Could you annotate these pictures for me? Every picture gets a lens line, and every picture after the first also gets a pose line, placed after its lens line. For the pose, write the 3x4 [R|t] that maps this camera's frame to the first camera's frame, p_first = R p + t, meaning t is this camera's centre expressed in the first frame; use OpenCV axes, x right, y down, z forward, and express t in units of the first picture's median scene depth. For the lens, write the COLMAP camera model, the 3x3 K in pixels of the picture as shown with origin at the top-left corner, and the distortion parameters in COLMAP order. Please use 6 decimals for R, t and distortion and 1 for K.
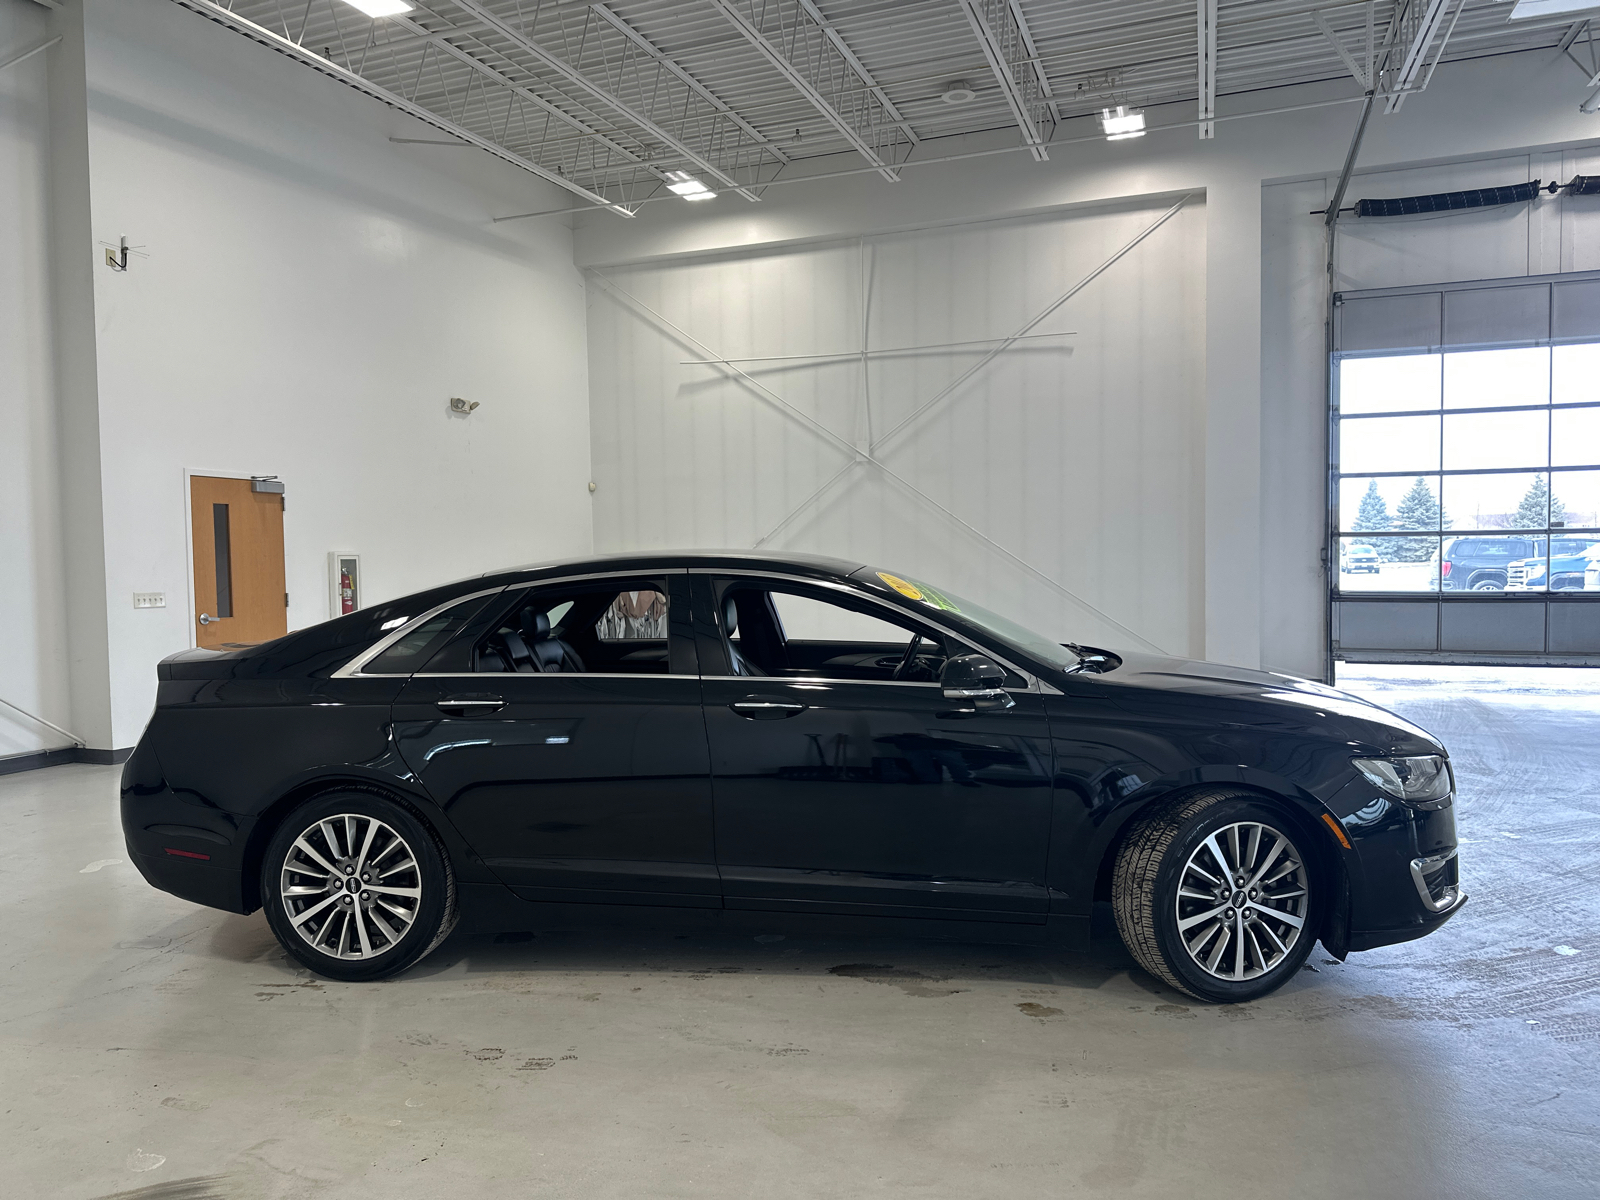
lens RADIAL K [[1113.1, 0, 805.5], [0, 1113.1, 602.1], [0, 0, 1]] dist [0.050682, -0.057313]
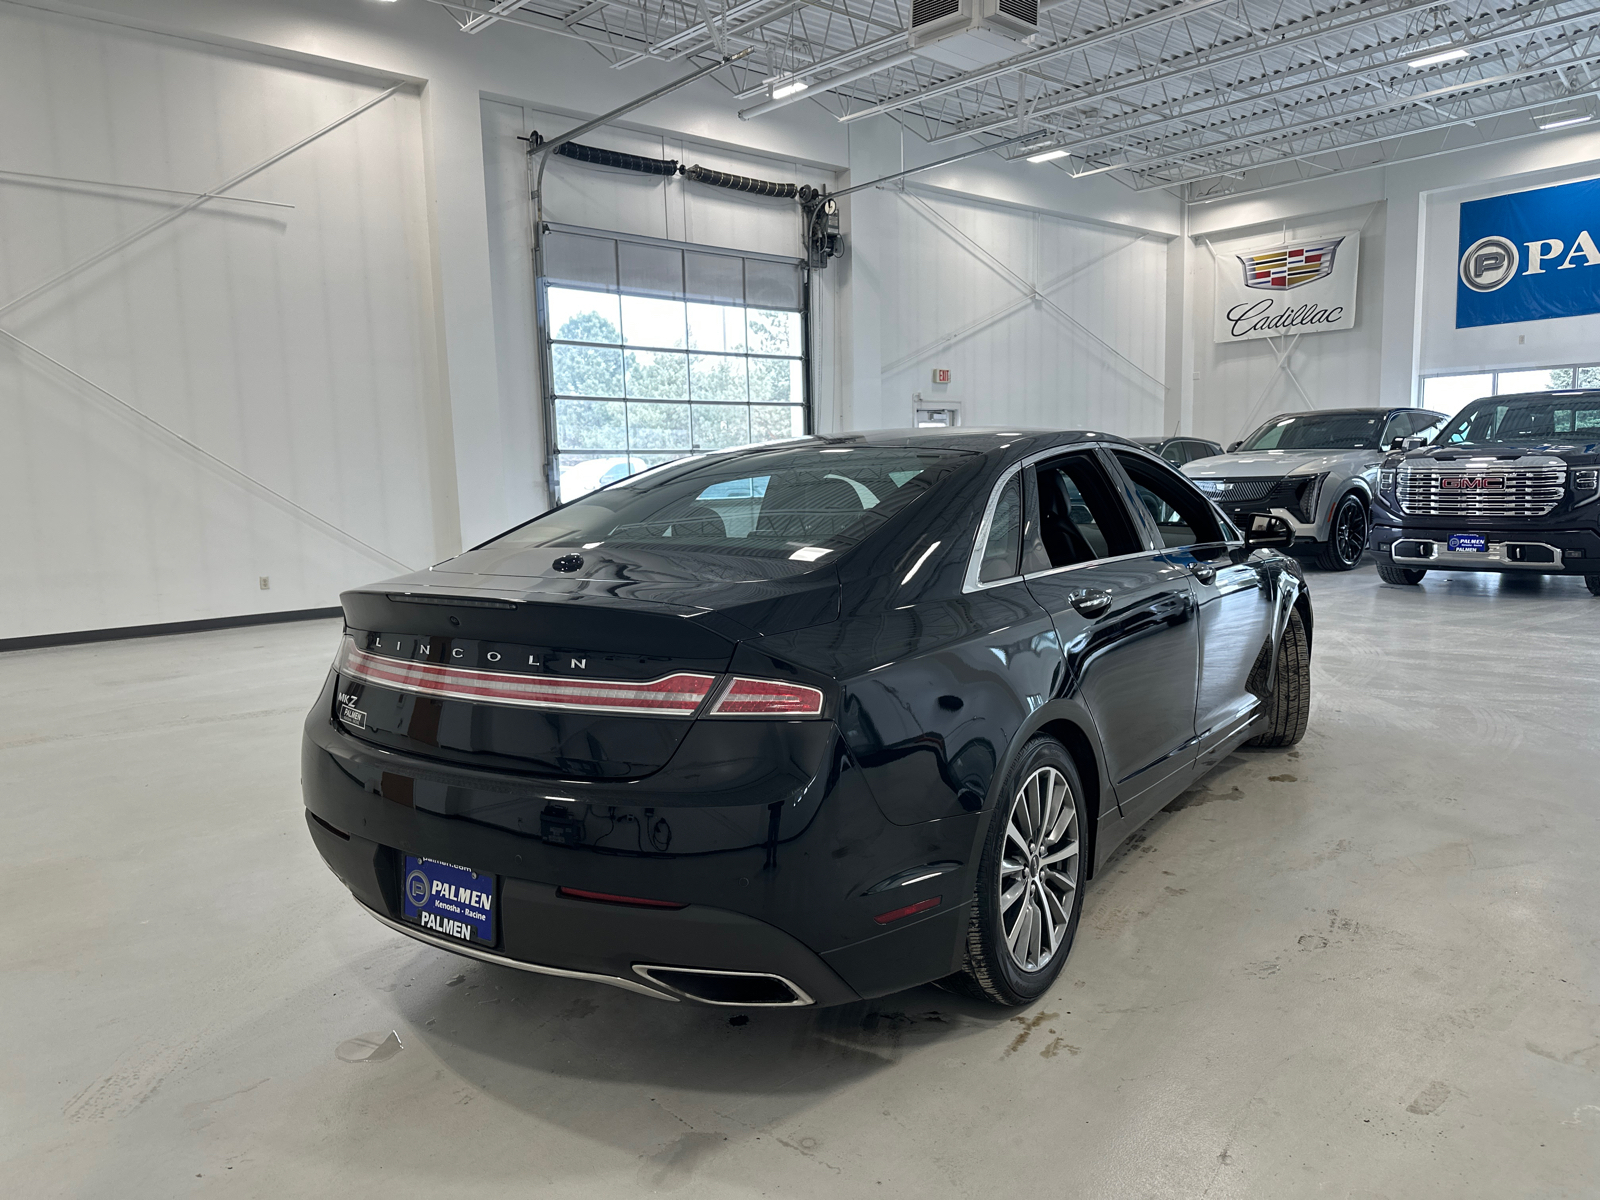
lens RADIAL K [[1113.1, 0, 814.8], [0, 1113.1, 605.4], [0, 0, 1]] dist [0.050682, -0.057313]
pose [[0.474563, -0.105520, 0.873874, -0.369555], [0.053331, 0.994411, 0.091113, 0.003274], [-0.878604, 0.003366, 0.477539, 0.264691]]
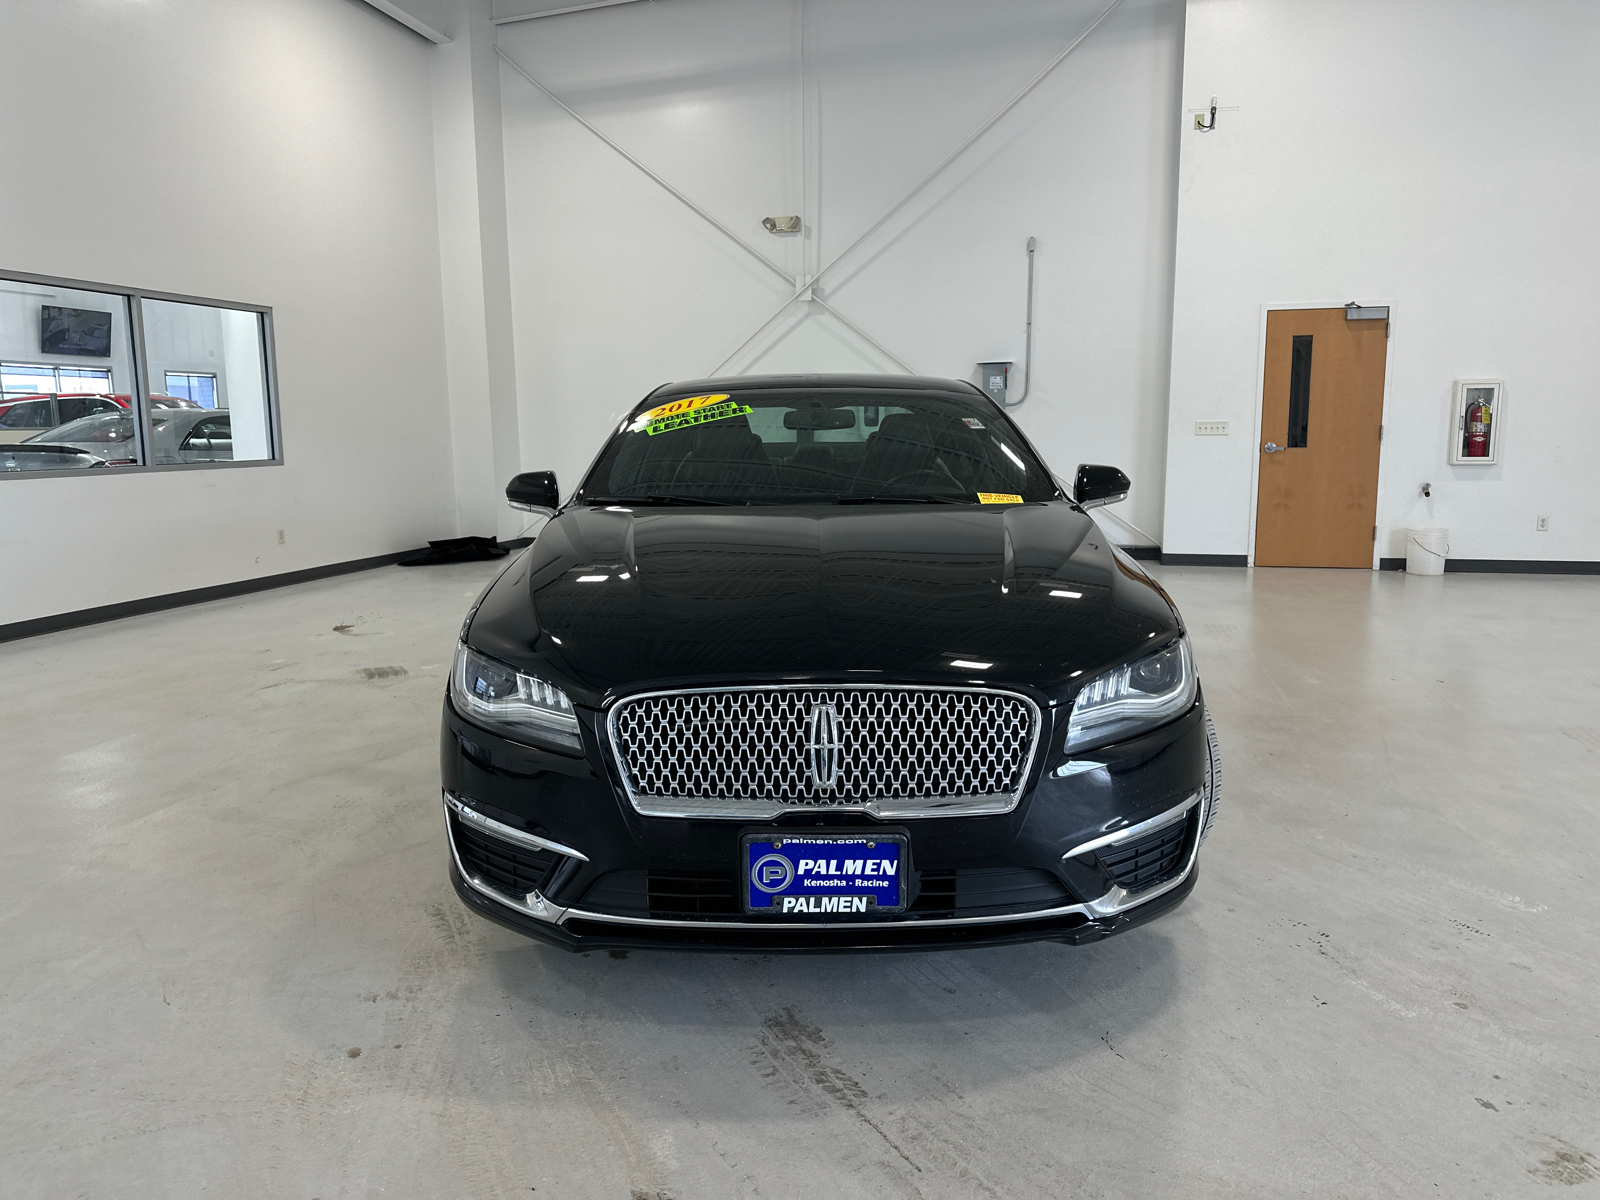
lens RADIAL K [[1113.1, 0, 802.9], [0, 1113.1, 599.9], [0, 0, 1]] dist [0.050682, -0.057313]
pose [[0.098755, 0.163850, -0.981530, 0.387699], [-0.027253, 0.986427, 0.161925, -0.002948], [0.994739, 0.010759, 0.101880, 0.359659]]
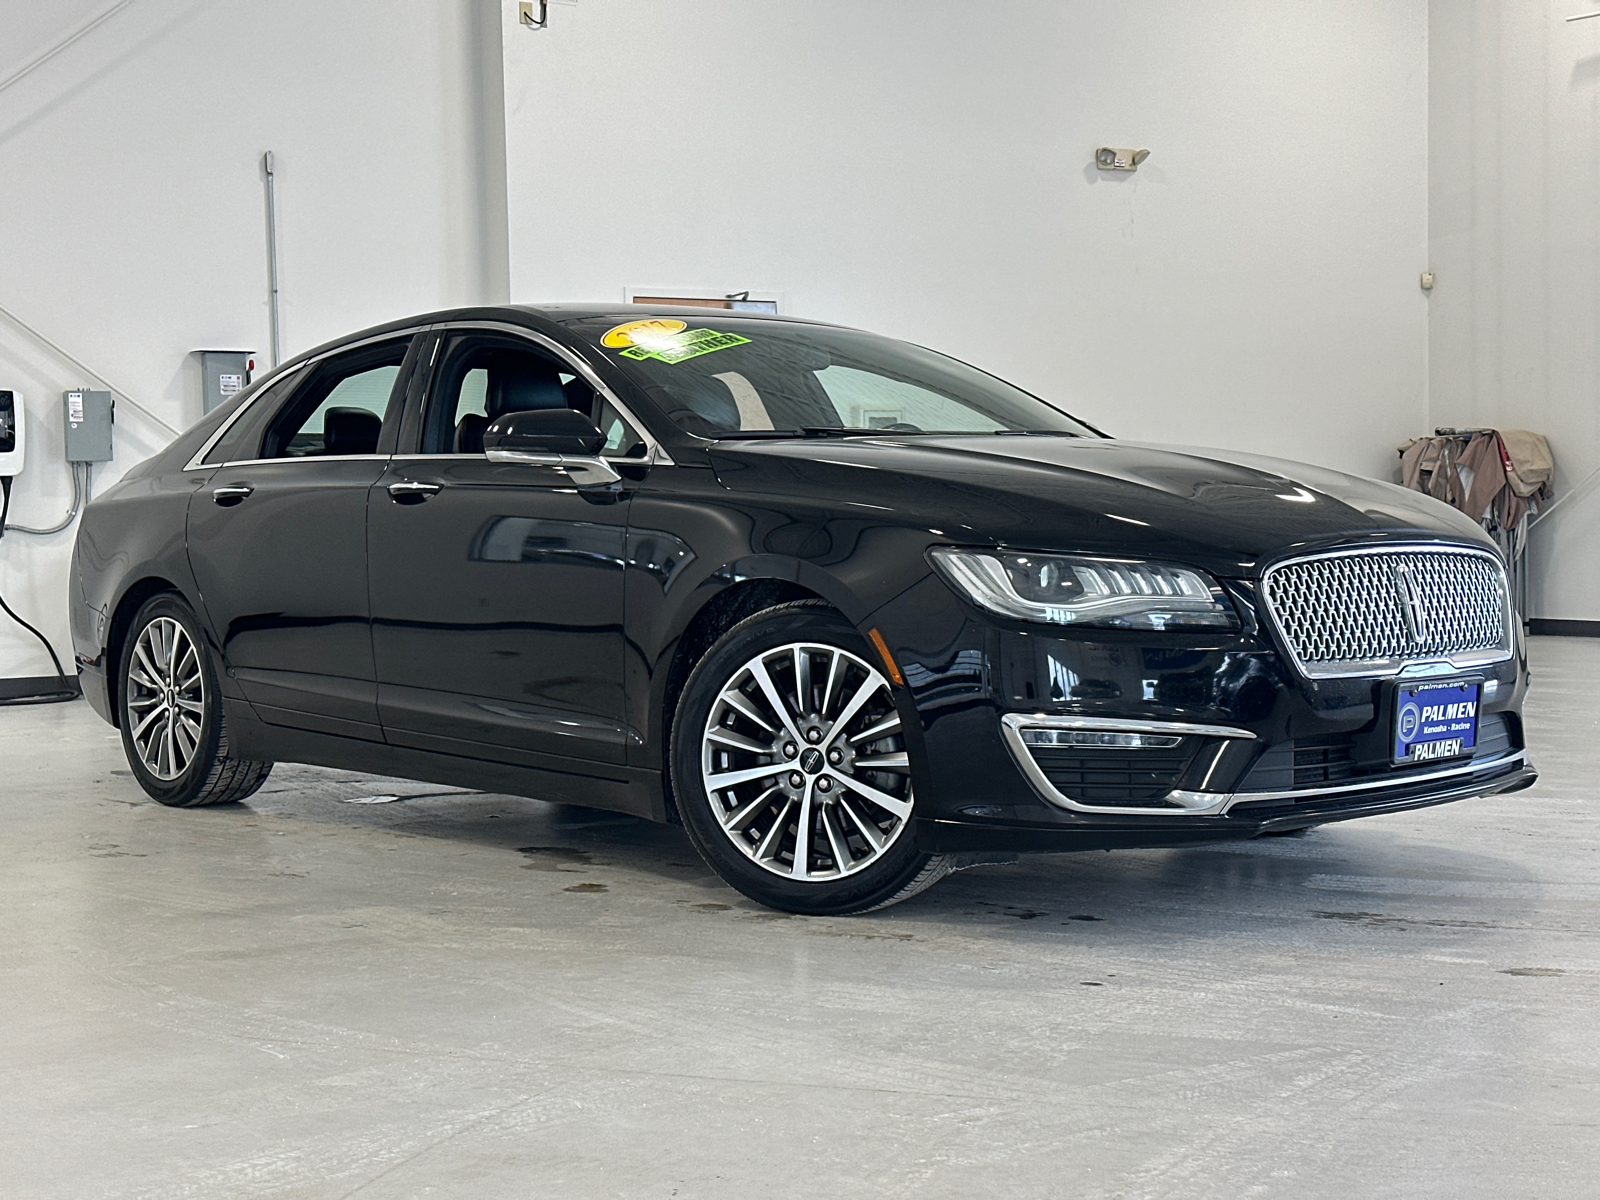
lens RADIAL K [[2190.5, 0, 784.0], [0, 2190.5, 609.6], [0, 0, 1]] dist [0.114692, 0.000000]
pose [[0.732870, 0.025048, -0.679907, 0.393958], [-0.015507, 0.999677, 0.020114, 0.047207], [0.680192, -0.004197, 0.733022, 0.013257]]
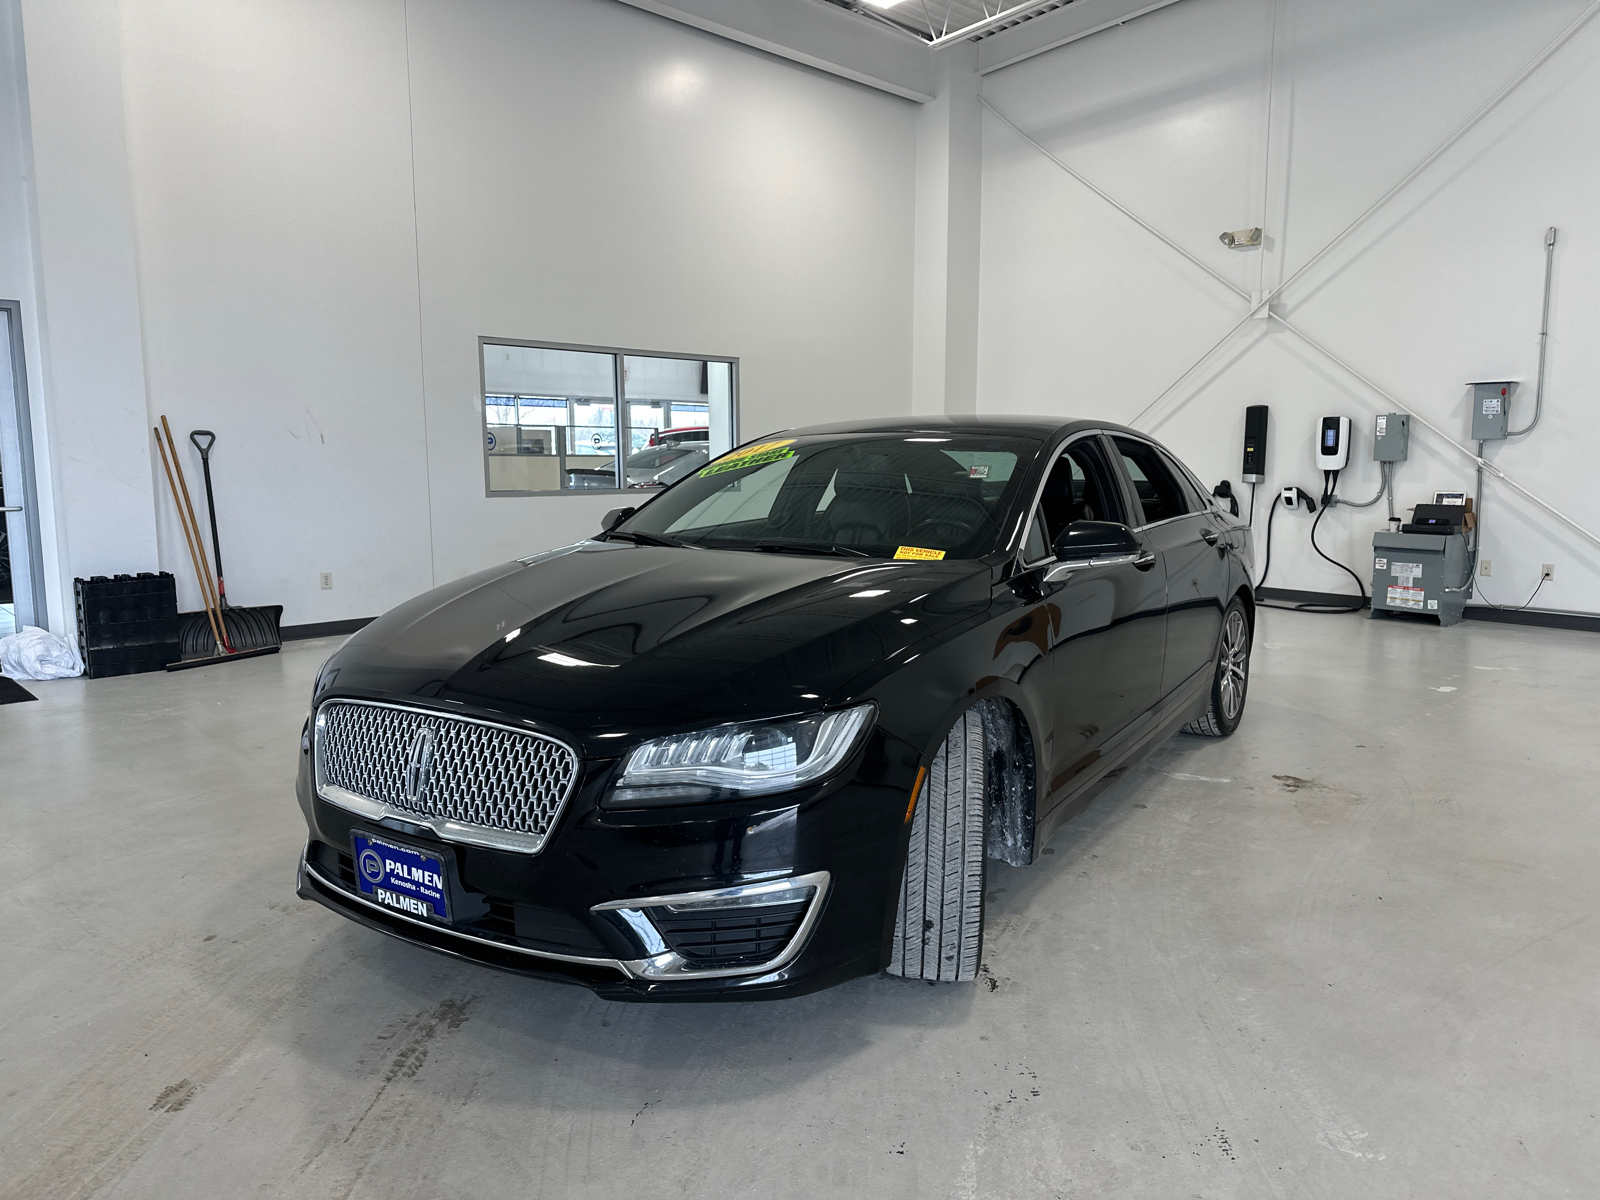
lens RADIAL K [[1113.1, 0, 809.8], [0, 1113.1, 591.0], [0, 0, 1]] dist [0.050682, -0.057313]
pose [[-0.450313, 0.125853, -0.883957, 0.361199], [-0.023309, 0.988022, 0.152544, -0.016972], [0.892567, 0.089297, -0.441985, 0.545828]]
